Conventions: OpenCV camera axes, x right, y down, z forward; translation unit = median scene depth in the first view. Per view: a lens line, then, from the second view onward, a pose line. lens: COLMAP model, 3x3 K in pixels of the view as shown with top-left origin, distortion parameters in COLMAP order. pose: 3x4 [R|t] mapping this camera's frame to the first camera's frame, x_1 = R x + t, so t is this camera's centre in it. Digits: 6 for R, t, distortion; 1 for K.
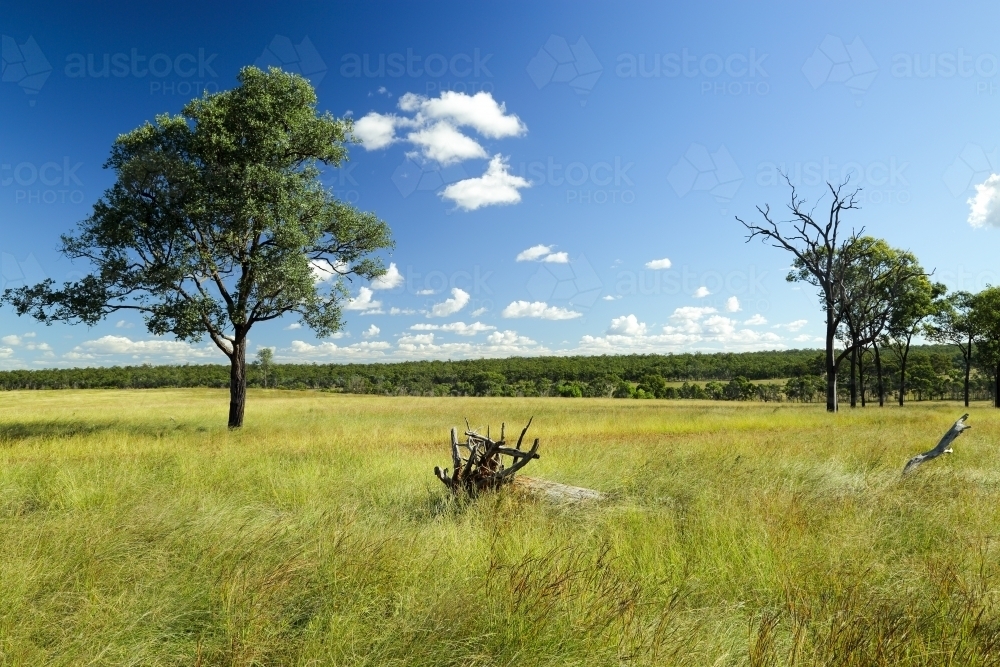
lens RADIAL K [[397.6, 0, 500.0], [0, 397.6, 332.5], [0, 0, 1]] dist [-0.002454, -0.000044]
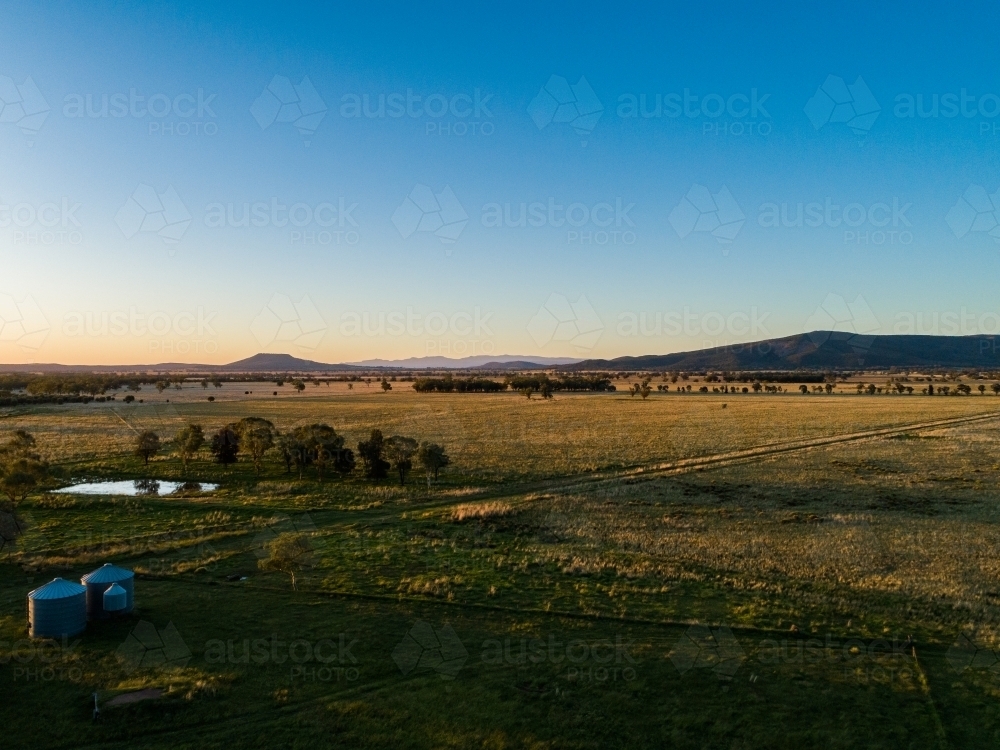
lens RADIAL K [[405.6, 0, 499.9], [0, 405.6, 375.6], [0, 0, 1]] dist [-0.000583, -0.000102]
pose [[0.999996, -0.000296, -0.002844, -1.388593], [0.000282, 0.999988, -0.004858, 0.005660], [0.002845, 0.004857, 0.999984, -0.011953]]
